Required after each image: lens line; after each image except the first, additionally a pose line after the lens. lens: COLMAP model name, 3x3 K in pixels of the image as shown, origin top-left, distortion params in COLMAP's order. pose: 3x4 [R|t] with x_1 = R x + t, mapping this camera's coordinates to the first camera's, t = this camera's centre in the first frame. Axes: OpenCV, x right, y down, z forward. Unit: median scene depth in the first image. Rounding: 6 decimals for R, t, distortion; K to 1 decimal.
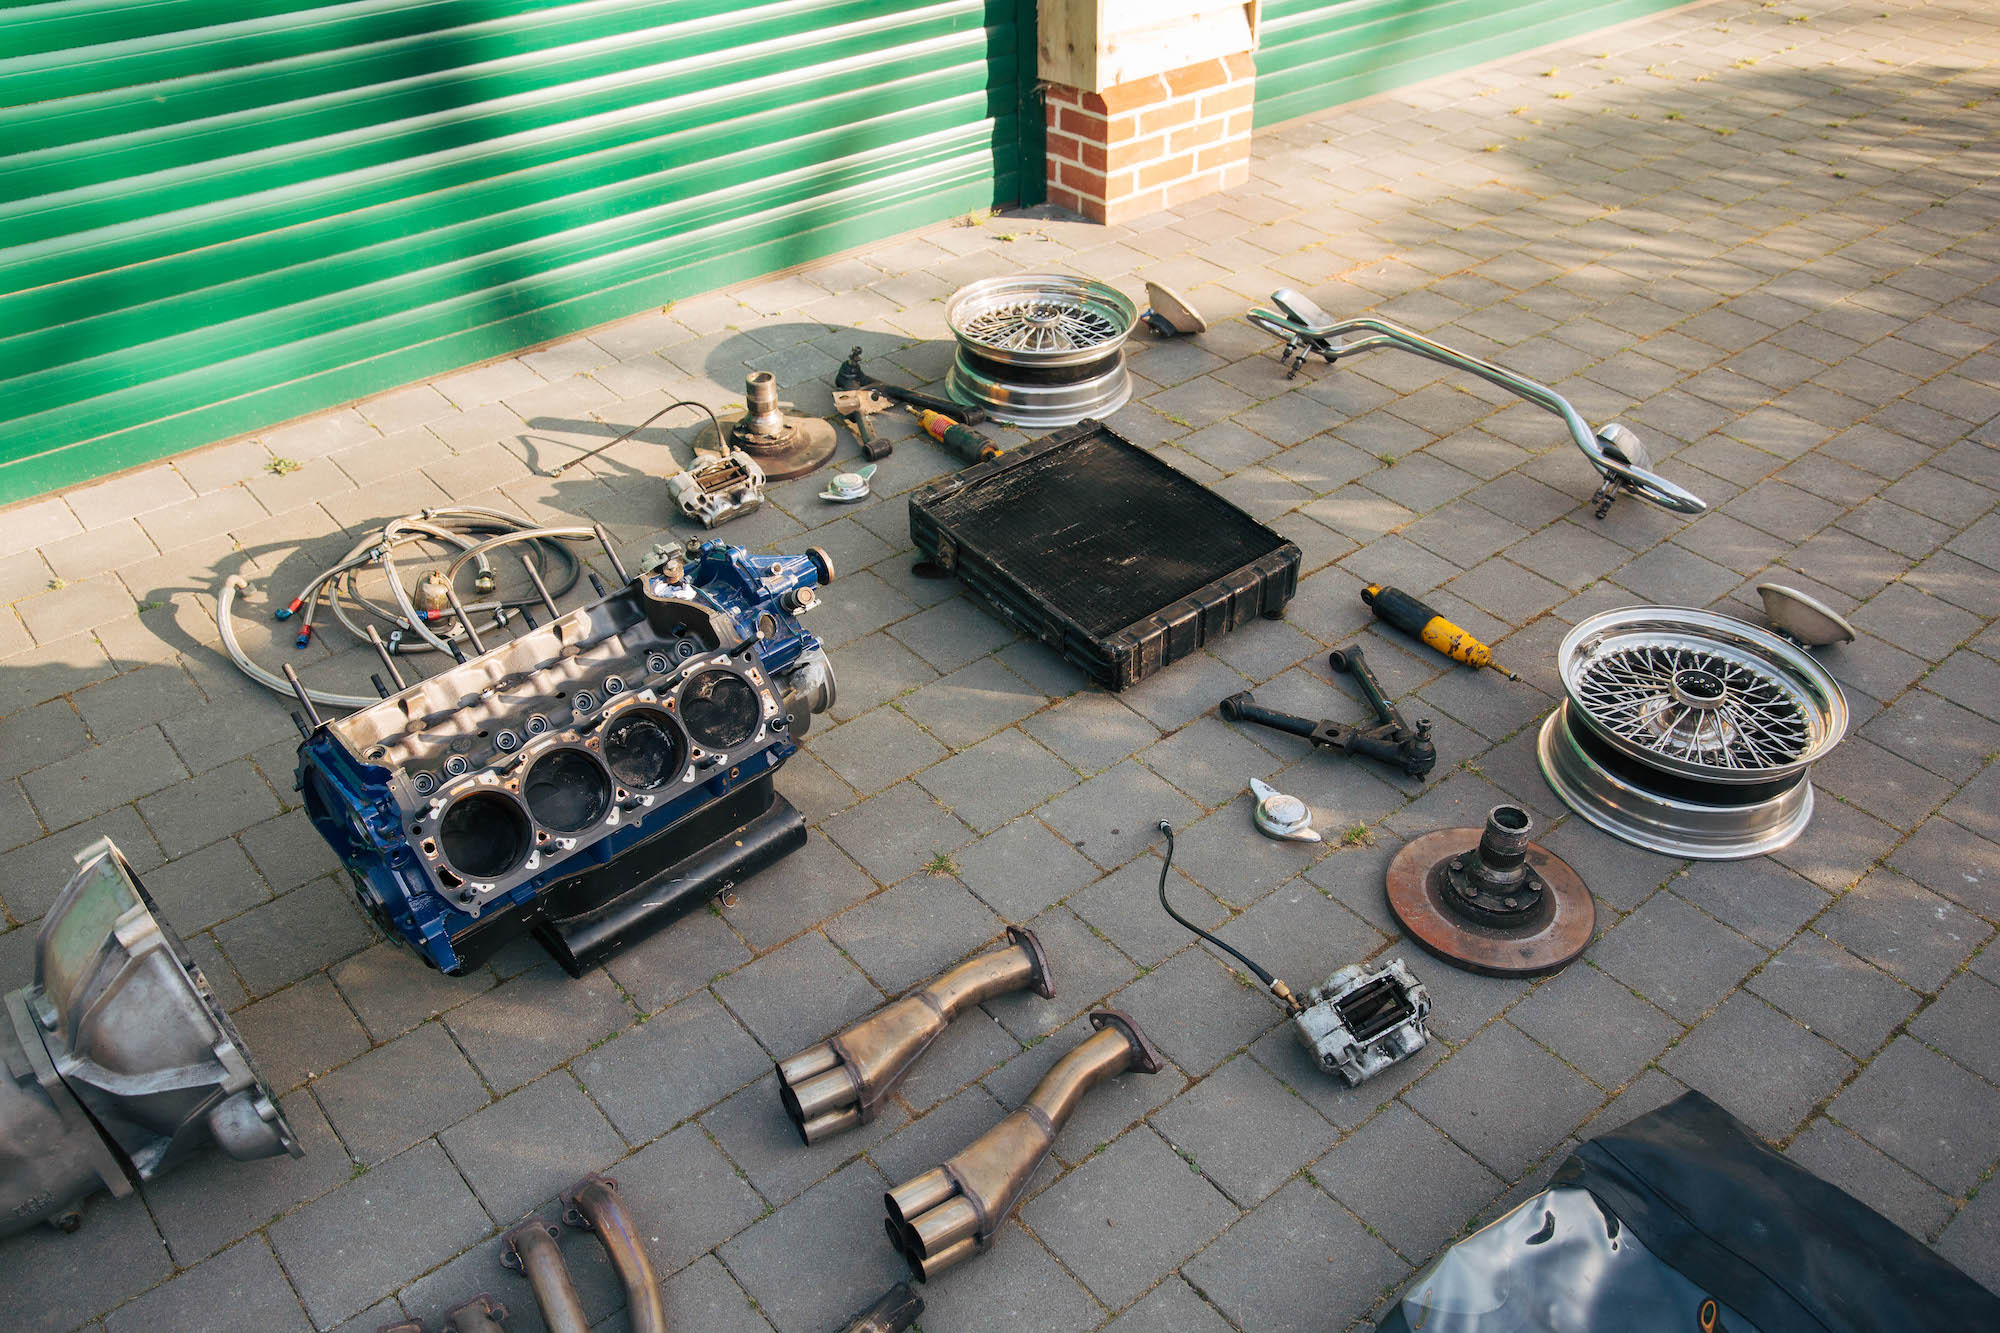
lens RADIAL K [[1675.8, 0, 1000.0], [0, 1675.8, 666.5], [0, 0, 1]] dist [-0.009411, 0.003620]
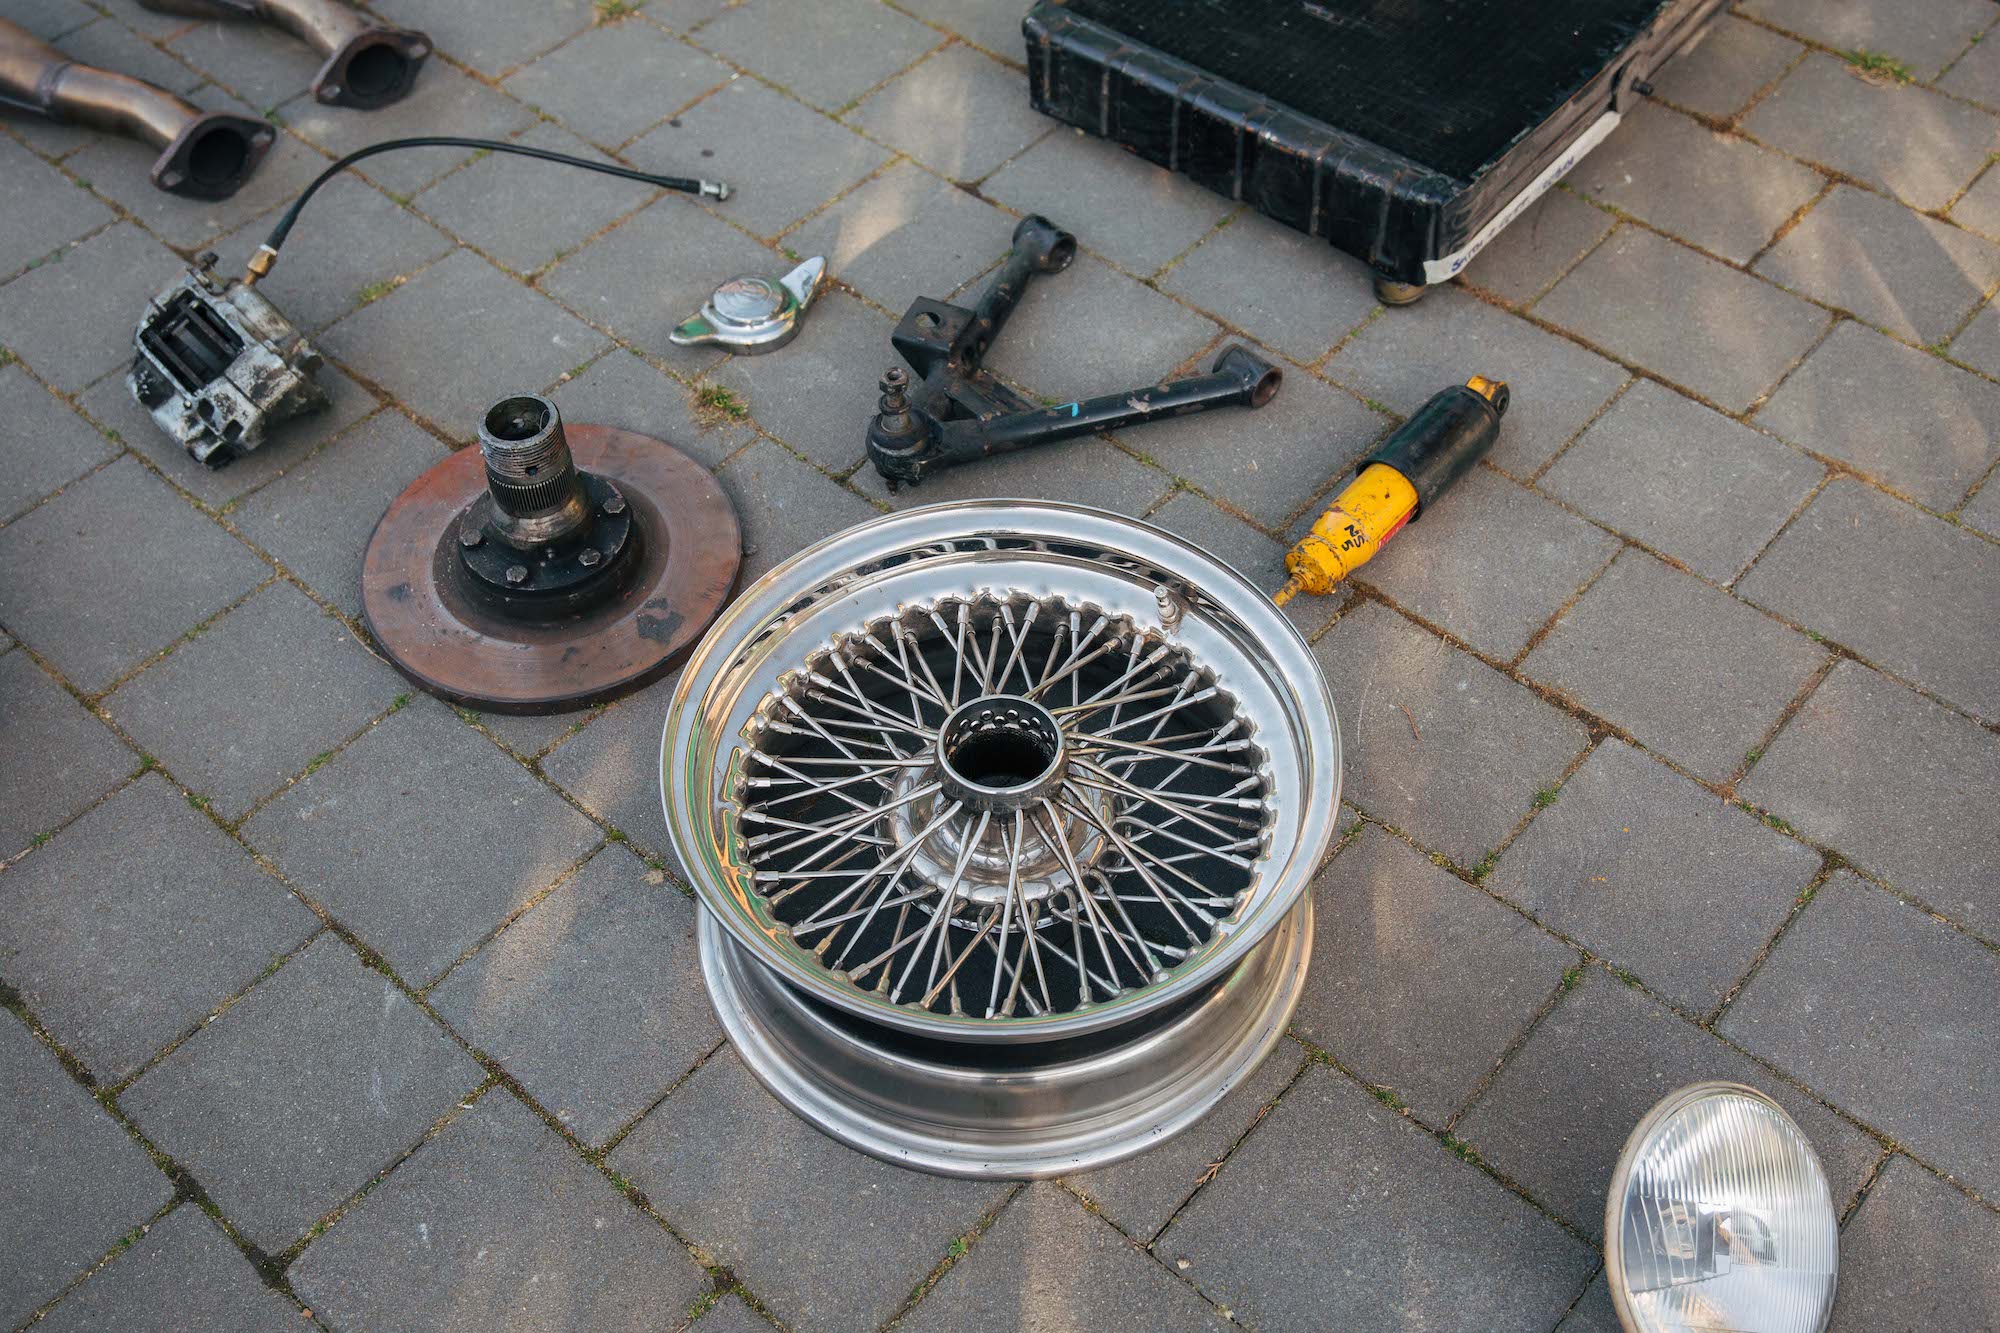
lens RADIAL K [[2171.0, 0, 1000.0], [0, 2171.0, 666.5], [0, 0, 1]] dist [0.008110, 0.042527]
pose [[0.138374, 0.733419, -0.665544, 0.723354], [-0.560265, 0.612112, 0.558052, -0.282476], [0.816674, 0.295661, 0.495610, 0.699964]]
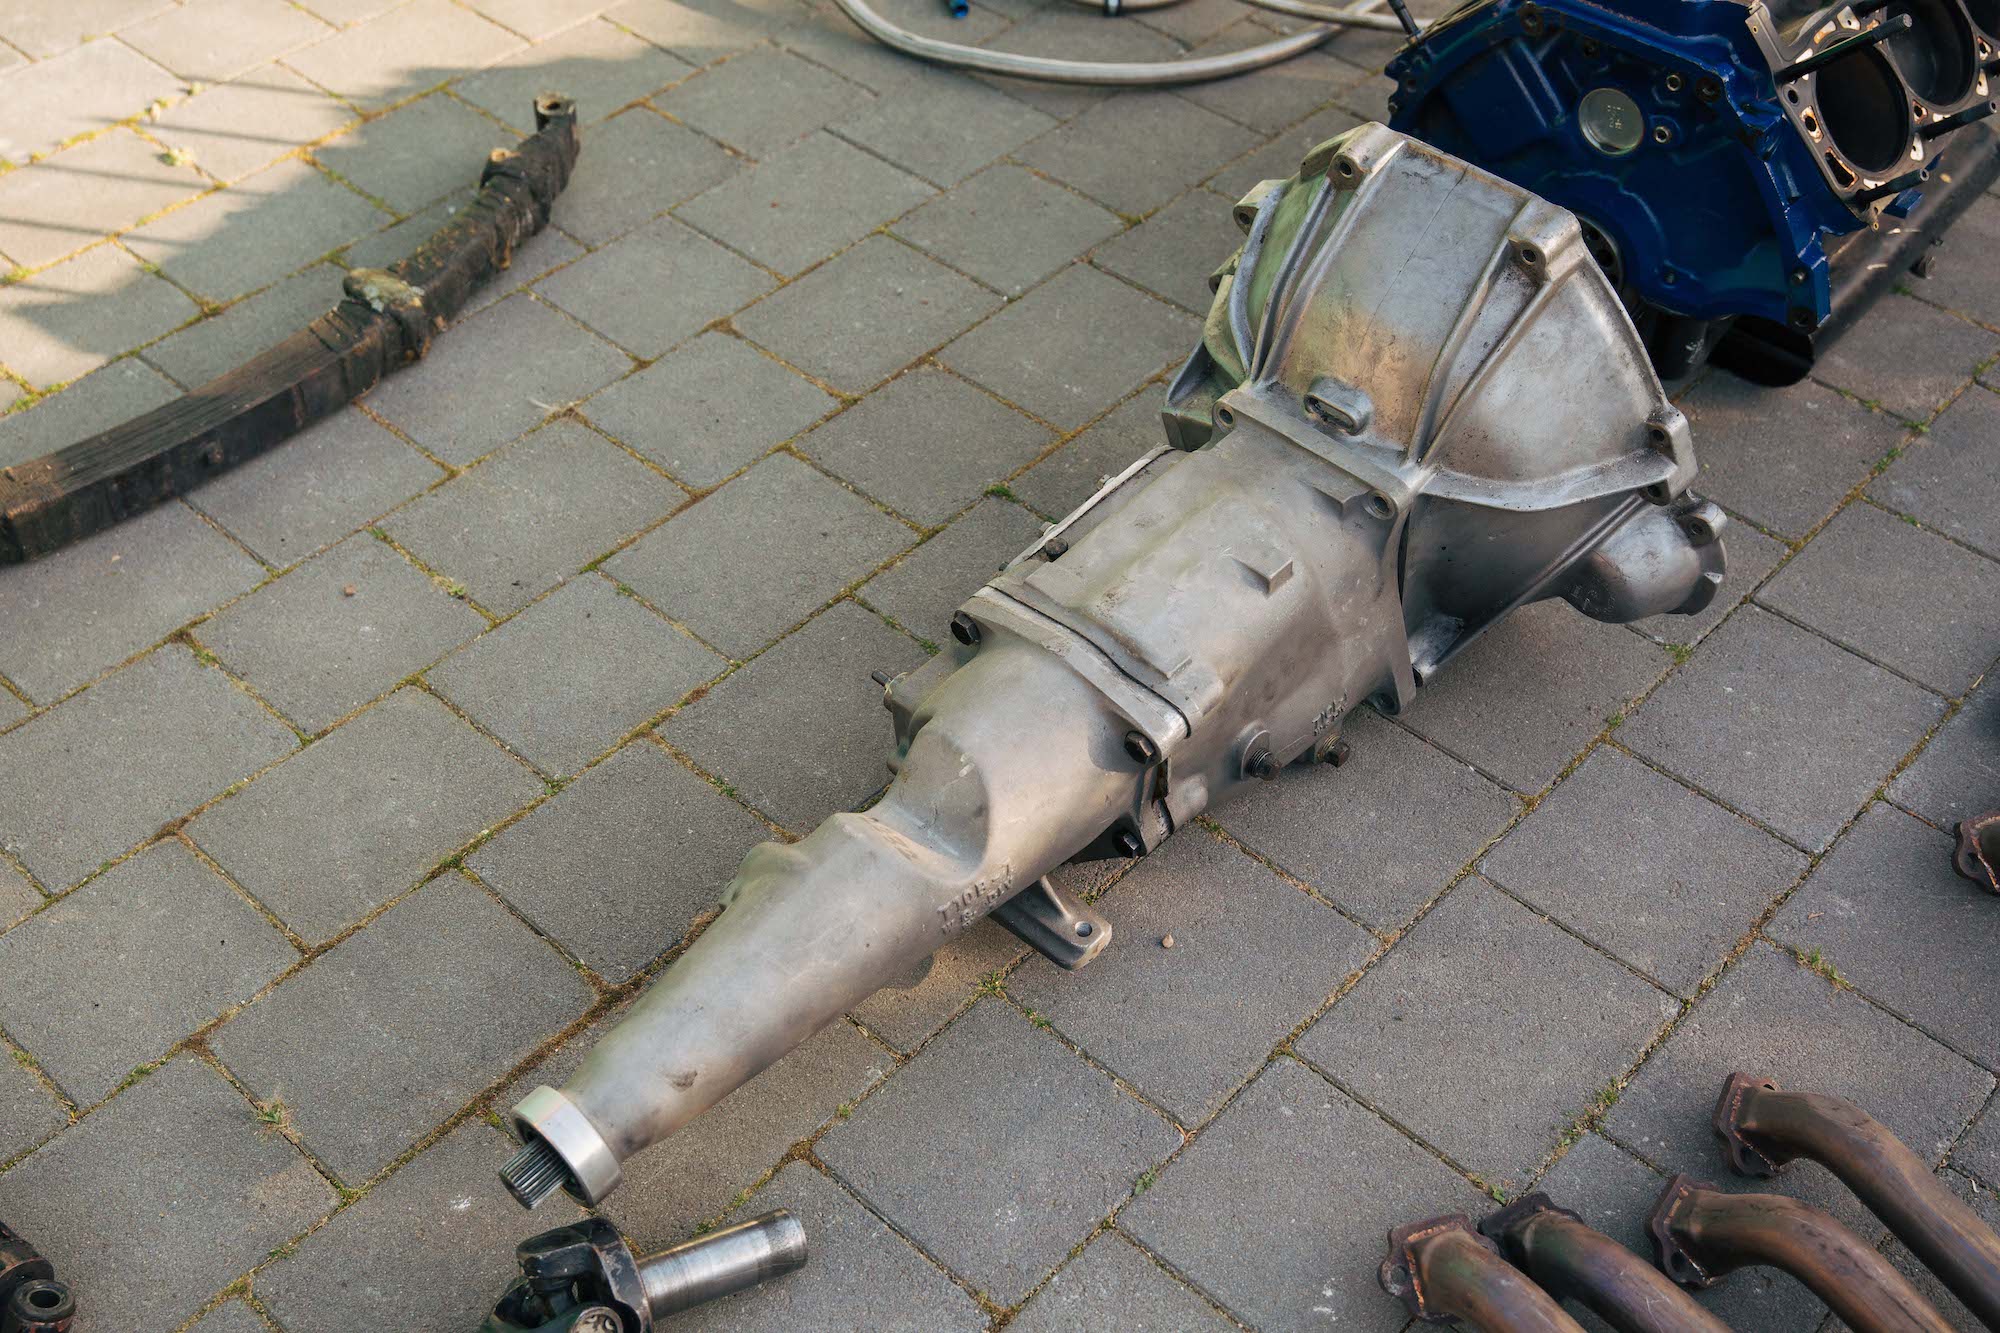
lens RADIAL K [[2348.6, 0, 1000.0], [0, 2348.6, 666.5], [0, 0, 1]] dist [0.003800, 0.020366]
pose [[0.991330, -0.093975, 0.091838, -0.699841], [0.080090, 0.986234, 0.144667, 0.148132], [-0.104169, -0.136058, 0.985209, 0.125257]]
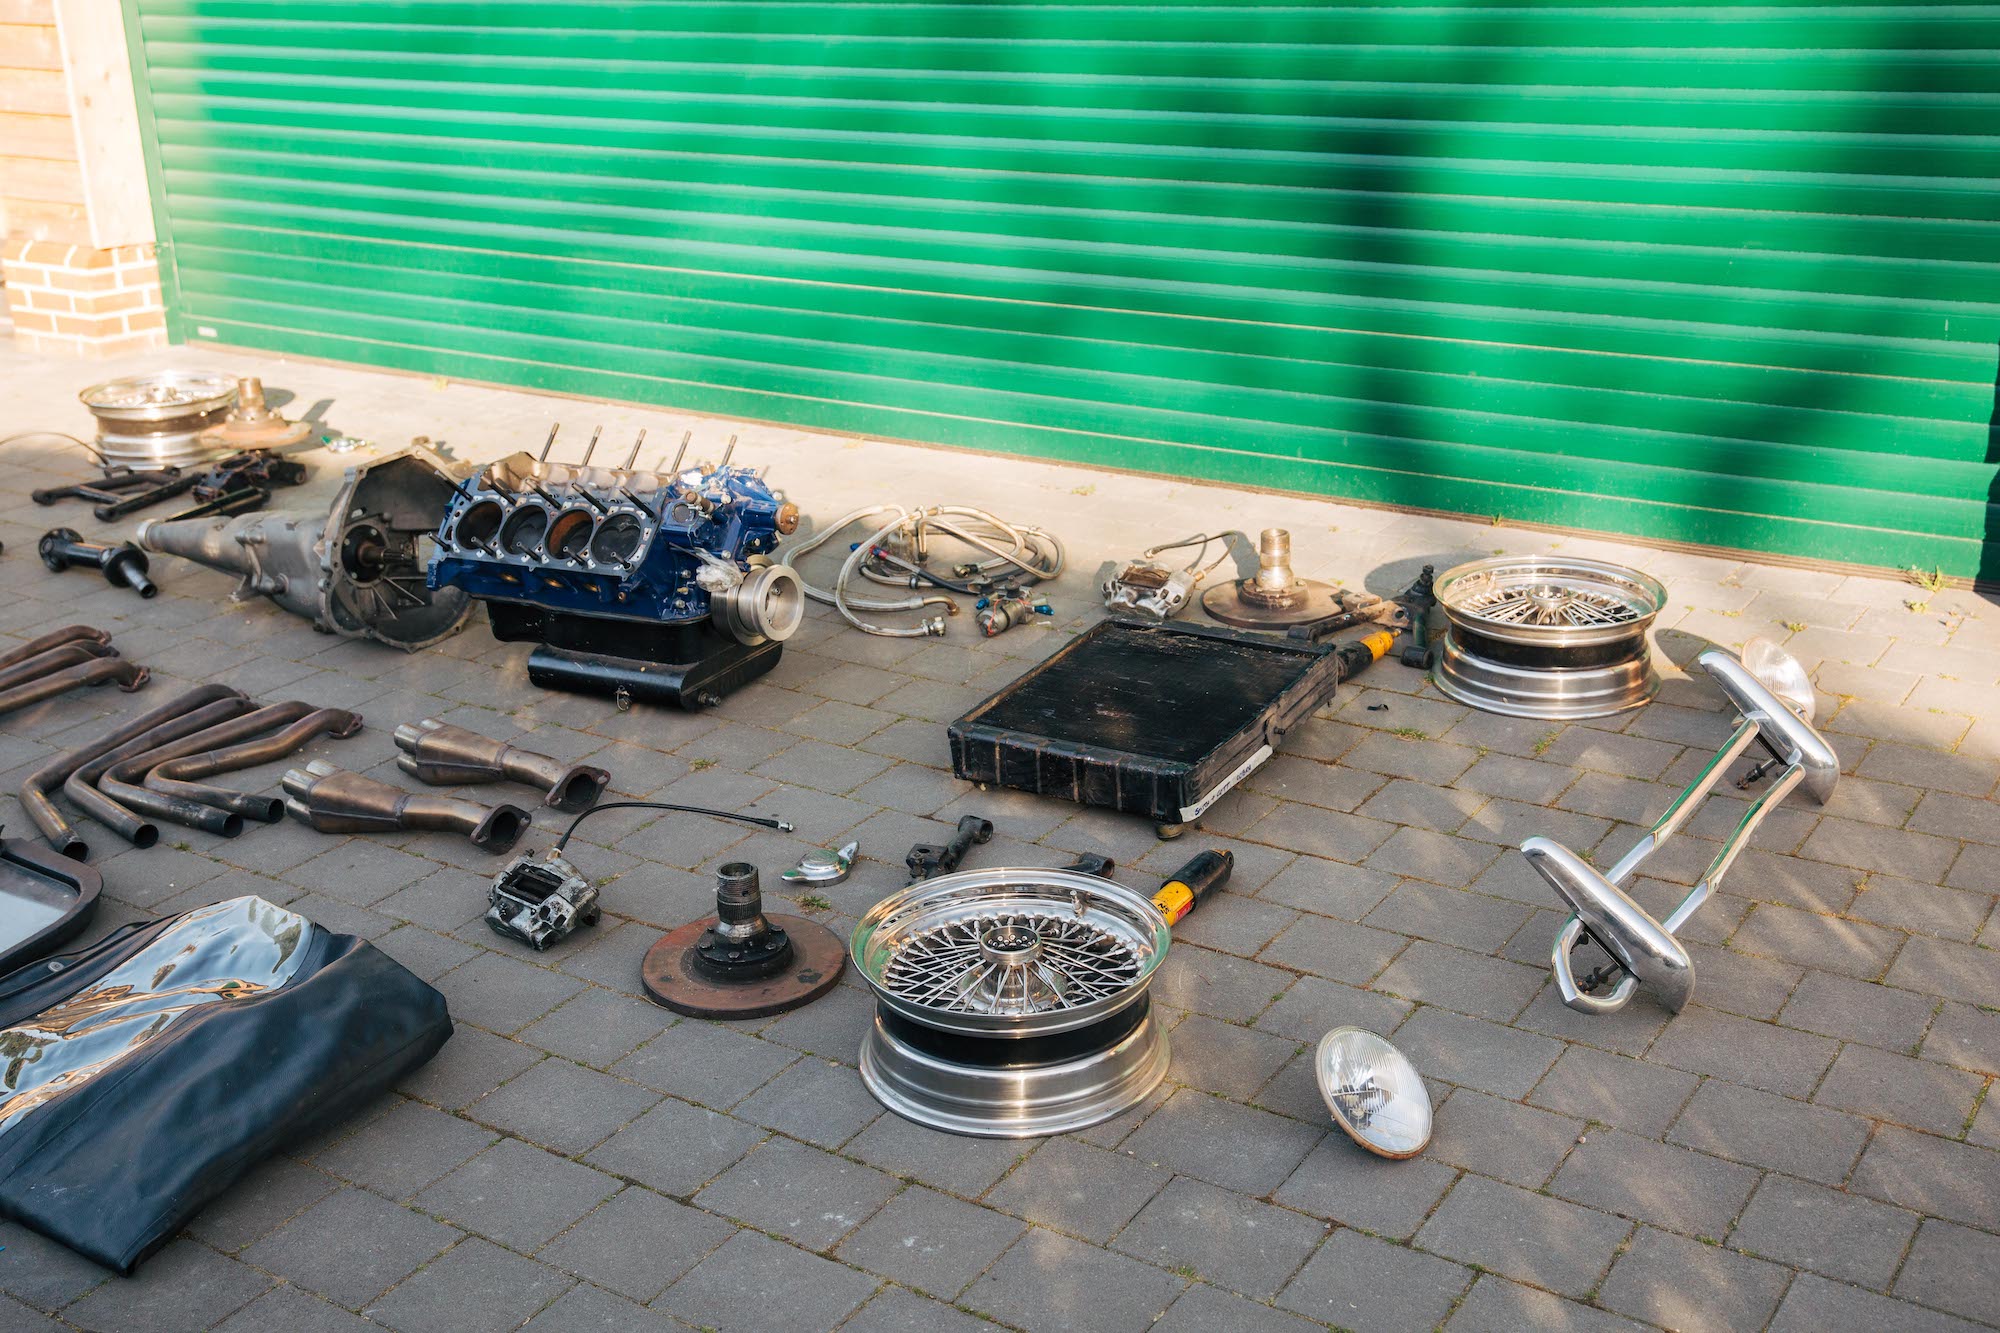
lens RADIAL K [[2348.6, 0, 1000.0], [0, 2348.6, 666.5], [0, 0, 1]] dist [0.003800, 0.020366]
pose [[0.273440, 0.311018, -0.910219, 1.407251], [-0.528317, 0.839331, 0.128083, -0.247193], [0.803811, 0.445861, 0.393822, 0.437223]]
